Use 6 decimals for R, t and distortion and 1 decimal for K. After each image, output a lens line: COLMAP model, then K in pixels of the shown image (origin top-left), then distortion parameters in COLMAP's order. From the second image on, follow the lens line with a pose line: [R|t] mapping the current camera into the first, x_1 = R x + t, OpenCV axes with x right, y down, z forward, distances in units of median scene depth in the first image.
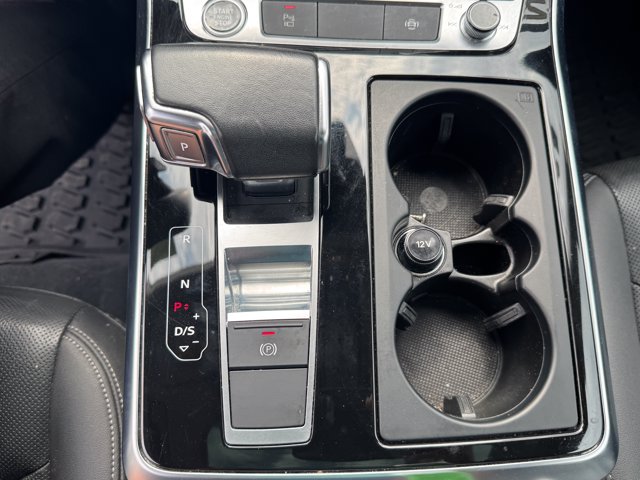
lens RADIAL K [[515.5, 0, 320.6], [0, 515.5, 252.4], [0, 0, 1]] dist [0.096046, -0.099572]
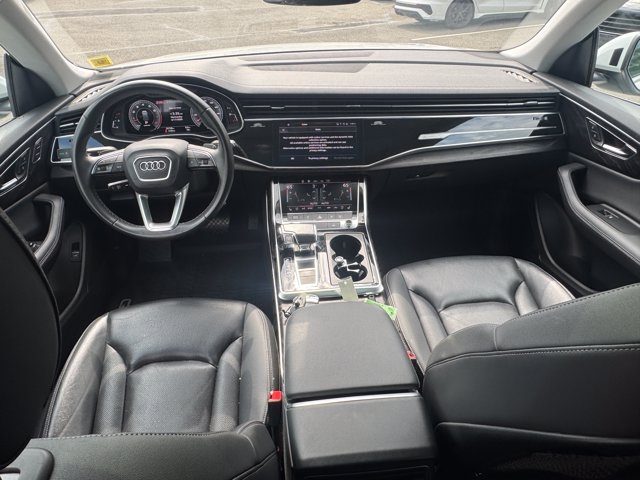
lens RADIAL K [[452.8, 0, 306.3], [0, 452.8, 240.0], [0, 0, 1]] dist [0.002444, 0.000444]
pose [[0.998441, -0.053652, 0.015403, -0.130627], [0.052593, 0.811763, -0.581614, 1.984261], [0.018701, 0.581517, 0.813319, -2.165462]]
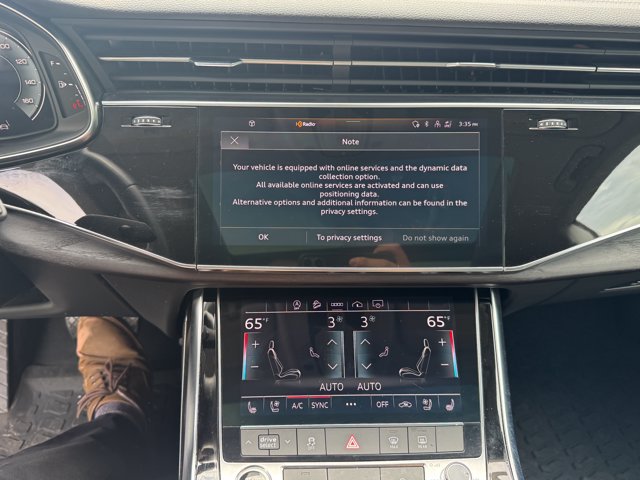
lens RADIAL K [[515.5, 0, 322.3], [0, 515.5, 241.0], [0, 0, 1]] dist [0.096046, -0.099572]
pose [[0.998222, -0.035908, 0.047583, -0.060277], [0.057383, 0.795019, -0.603864, -0.162256], [-0.016146, 0.605520, 0.795666, -0.353375]]
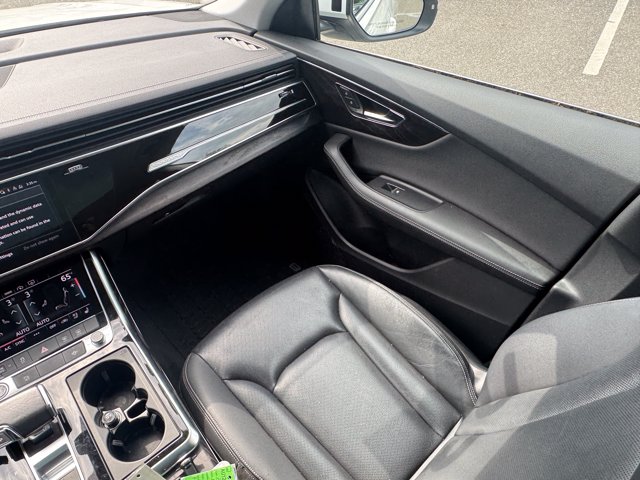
lens RADIAL K [[452.8, 0, 315.2], [0, 452.8, 236.9], [0, 0, 1]] dist [0.002444, 0.000444]
pose [[0.764462, -0.443883, 0.467510, 0.310209], [0.610424, 0.731620, -0.303506, 0.636194], [-0.207318, 0.517398, 0.830252, -1.614164]]
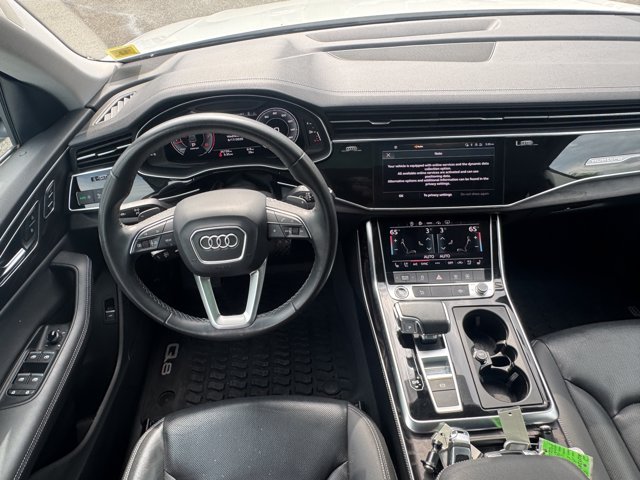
lens RADIAL K [[452.8, 0, 310.1], [0, 452.8, 243.2], [0, 0, 1]] dist [0.002444, 0.000444]
pose [[0.997186, -0.068185, -0.031158, -0.669592], [0.045731, 0.882608, -0.467880, 0.591055], [0.059402, 0.465138, 0.883243, -1.726750]]
